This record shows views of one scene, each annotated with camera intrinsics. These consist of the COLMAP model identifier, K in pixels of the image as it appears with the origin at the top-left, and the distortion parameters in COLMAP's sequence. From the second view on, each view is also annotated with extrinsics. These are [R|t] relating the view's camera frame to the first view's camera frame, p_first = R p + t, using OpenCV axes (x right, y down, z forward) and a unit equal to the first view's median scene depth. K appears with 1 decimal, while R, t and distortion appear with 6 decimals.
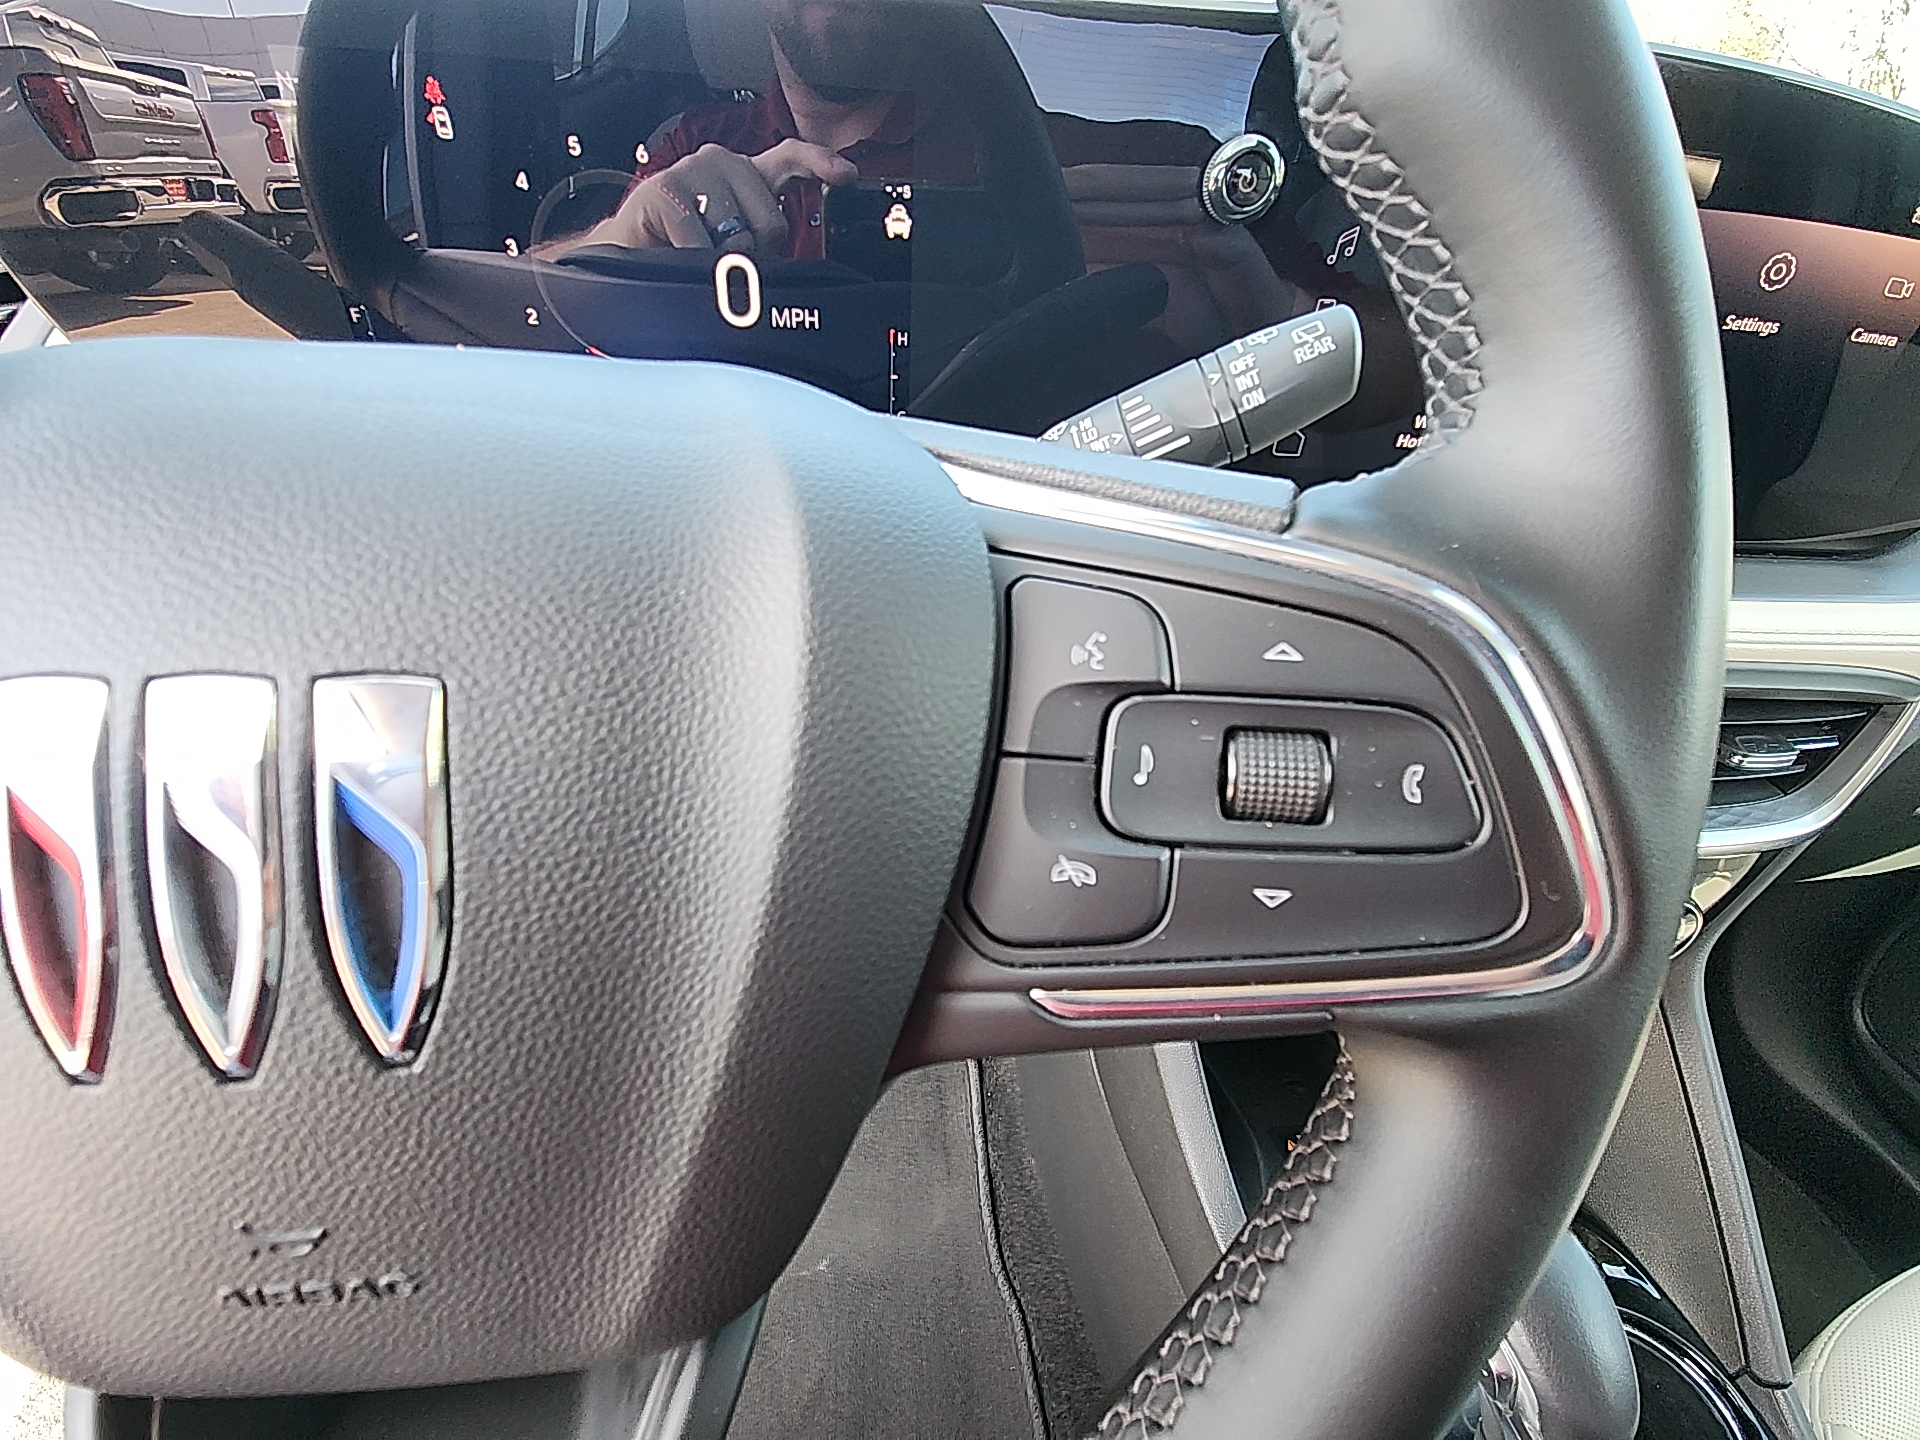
lens RADIAL K [[777.5, 0, 955.8], [0, 777.5, 711.7], [0, 0, 1]] dist [0.014161, -0.009884]
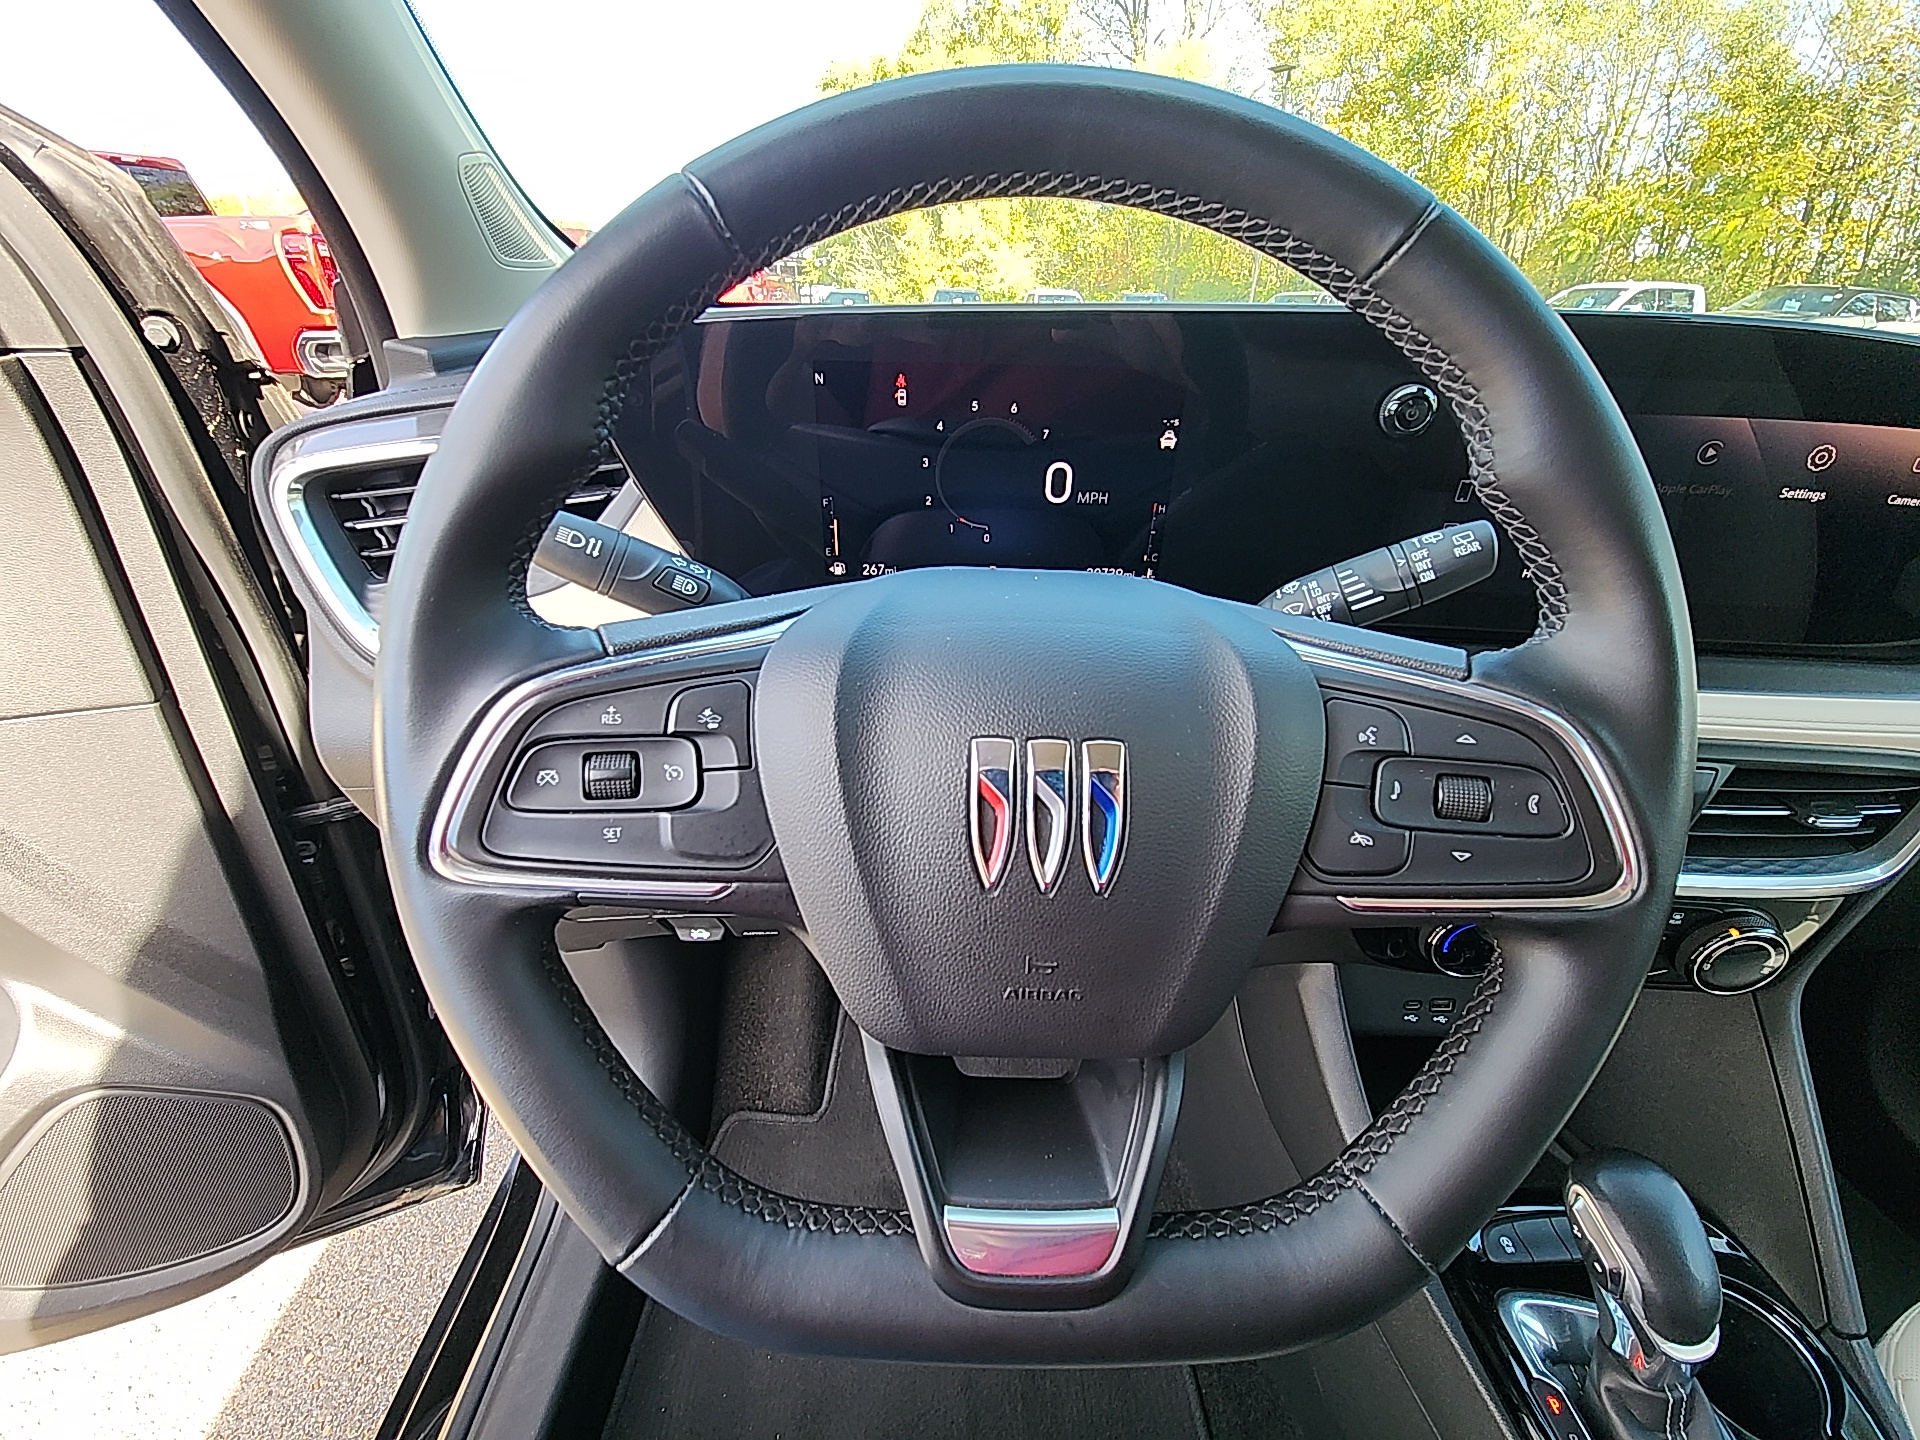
lens RADIAL K [[777.5, 0, 952.8], [0, 777.5, 708.4], [0, 0, 1]] dist [0.014161, -0.009884]
pose [[0.992931, 0.026752, -0.115635, -0.547497], [-0.034076, 0.997505, -0.061826, 0.014344], [0.113693, 0.065329, 0.991366, -0.959765]]
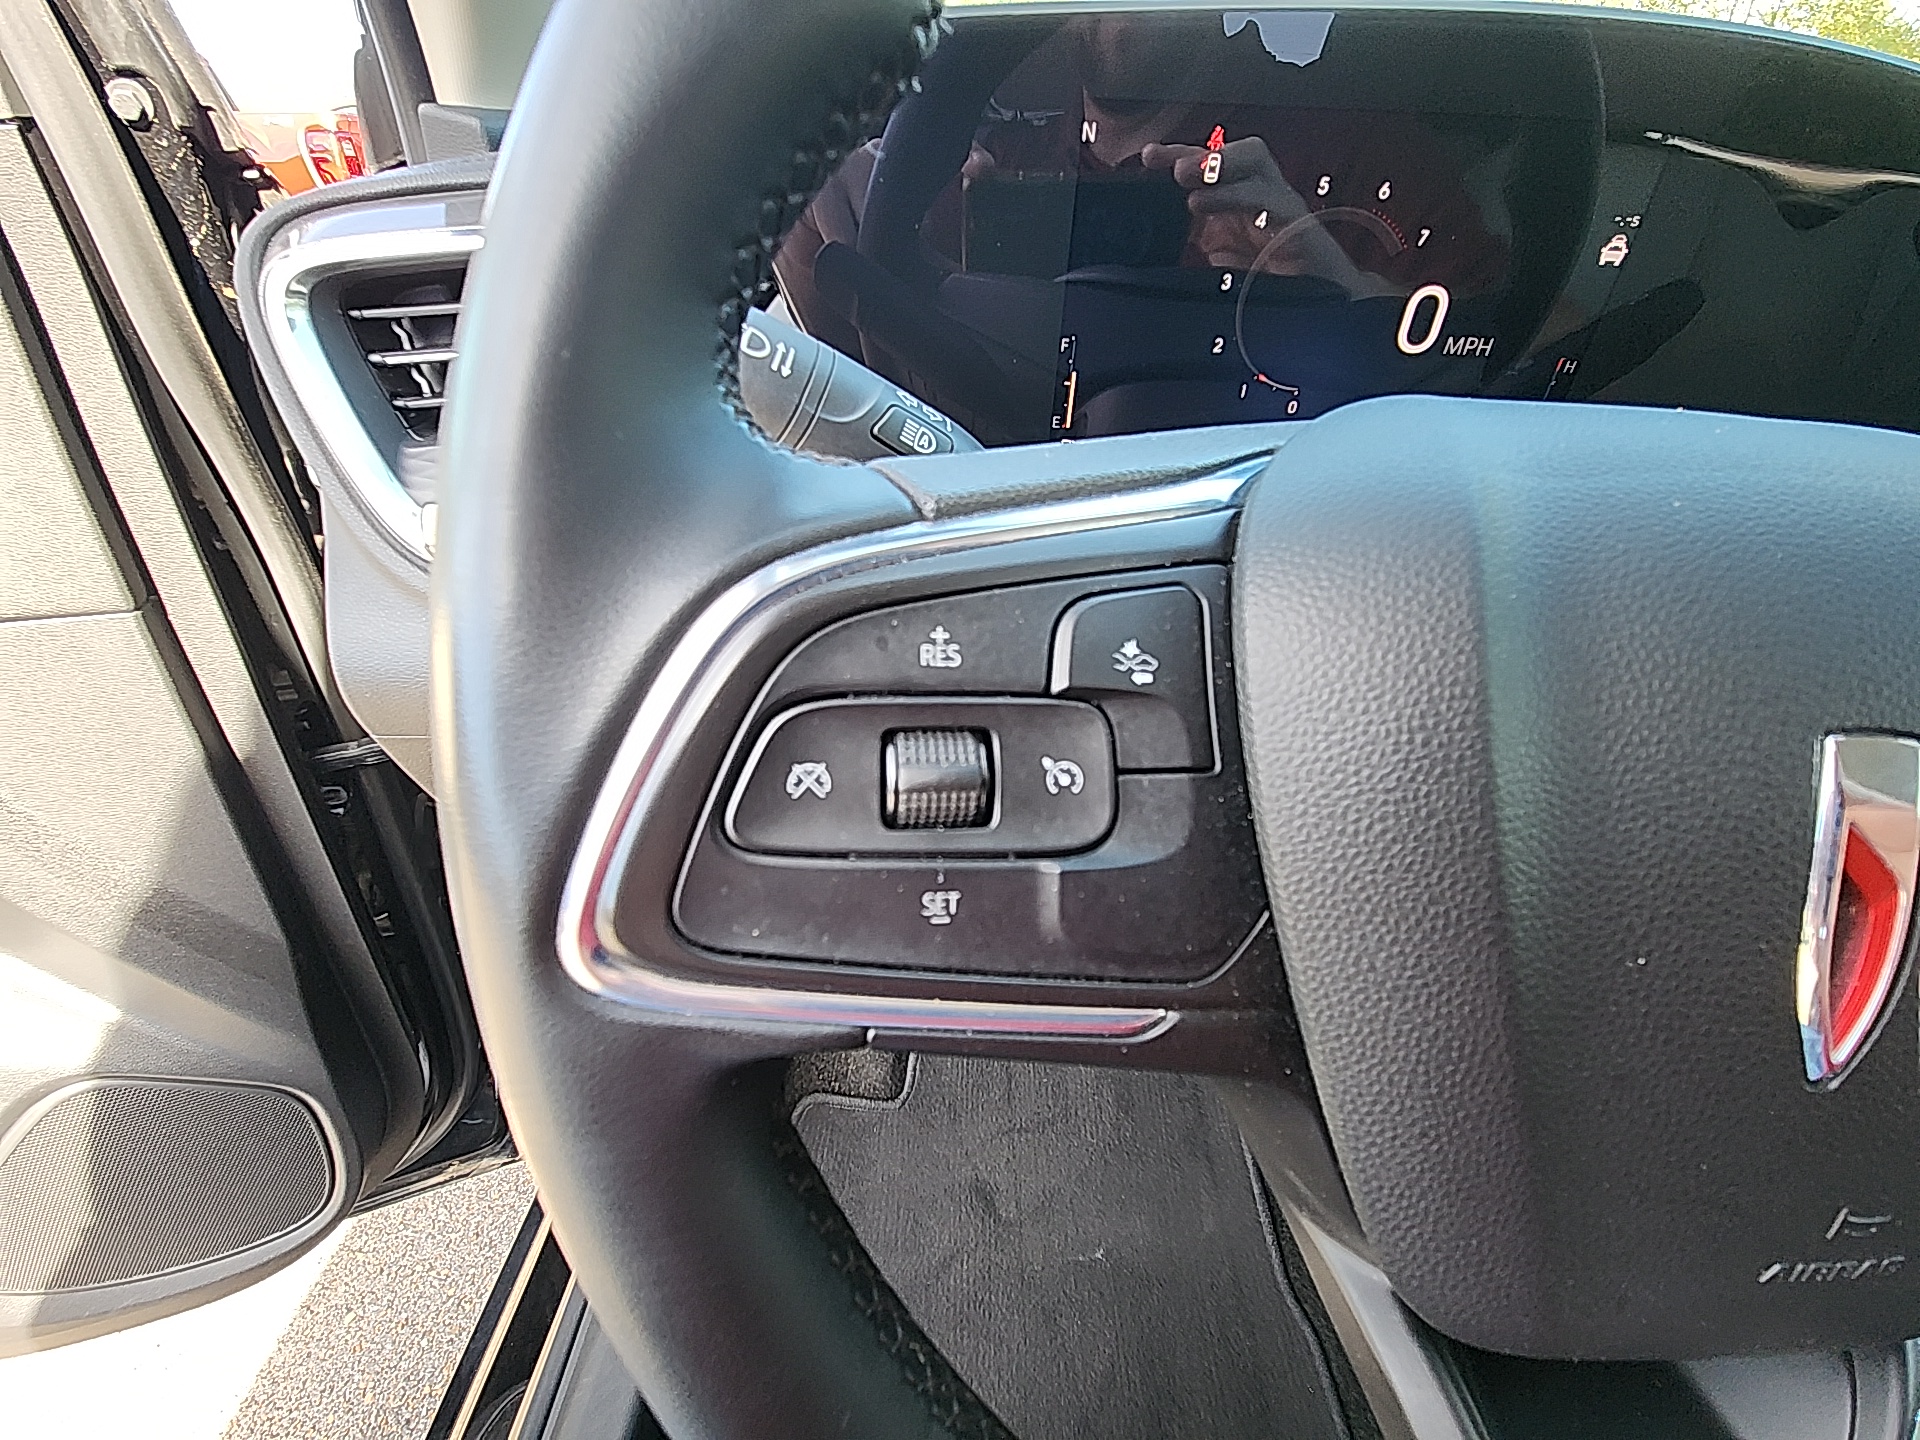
lens RADIAL K [[777.5, 0, 953.8], [0, 777.5, 709.1], [0, 0, 1]] dist [0.014161, -0.009884]
pose [[0.987660, 0.071679, -0.139245, -1.301730], [-0.070840, 0.997427, 0.010980, 0.002005], [0.139674, -0.000981, 0.990197, -0.180894]]
